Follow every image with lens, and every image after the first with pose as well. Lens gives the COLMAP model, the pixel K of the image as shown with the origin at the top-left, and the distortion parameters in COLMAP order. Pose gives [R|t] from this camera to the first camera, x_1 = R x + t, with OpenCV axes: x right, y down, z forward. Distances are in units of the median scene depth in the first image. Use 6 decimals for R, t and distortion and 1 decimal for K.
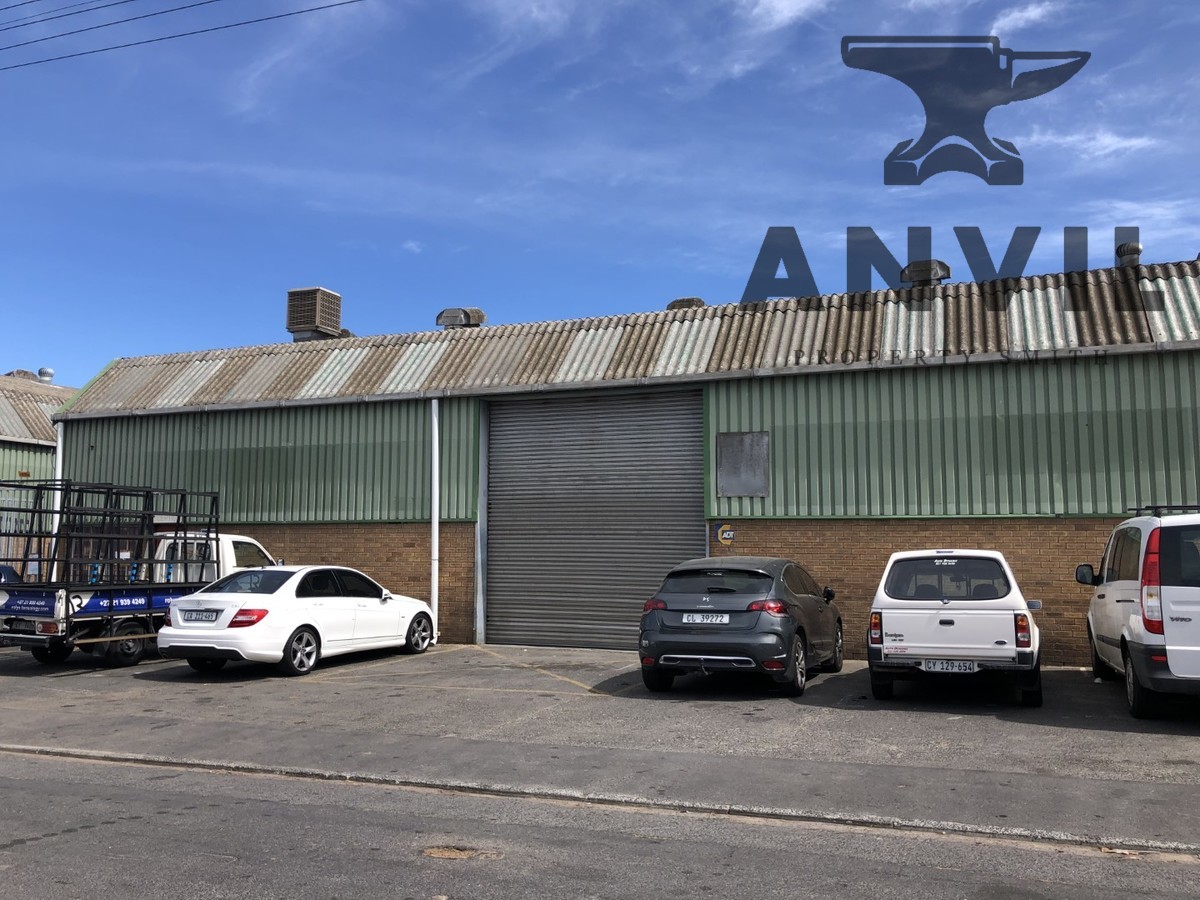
lens RADIAL K [[1009.8, 0, 600.0], [0, 1009.8, 450.0], [0, 0, 1]] dist [0.105559, -0.147868]
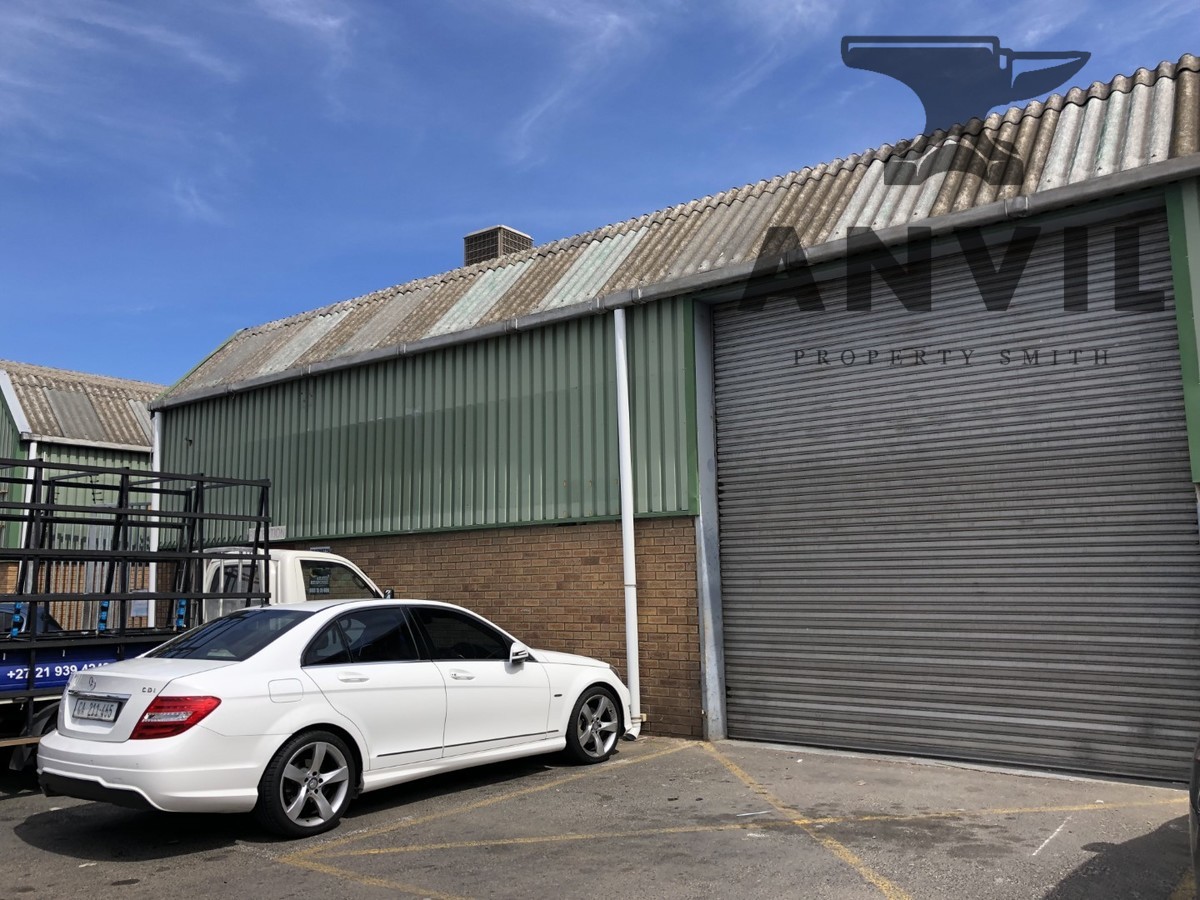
lens RADIAL K [[1009.8, 0, 600.0], [0, 1009.8, 450.0], [0, 0, 1]] dist [0.105559, -0.147868]
pose [[0.962254, -0.055390, -0.266457, -0.023323], [0.047192, 0.998197, -0.037079, 0.052094], [0.268031, 0.023105, 0.963133, 0.442064]]
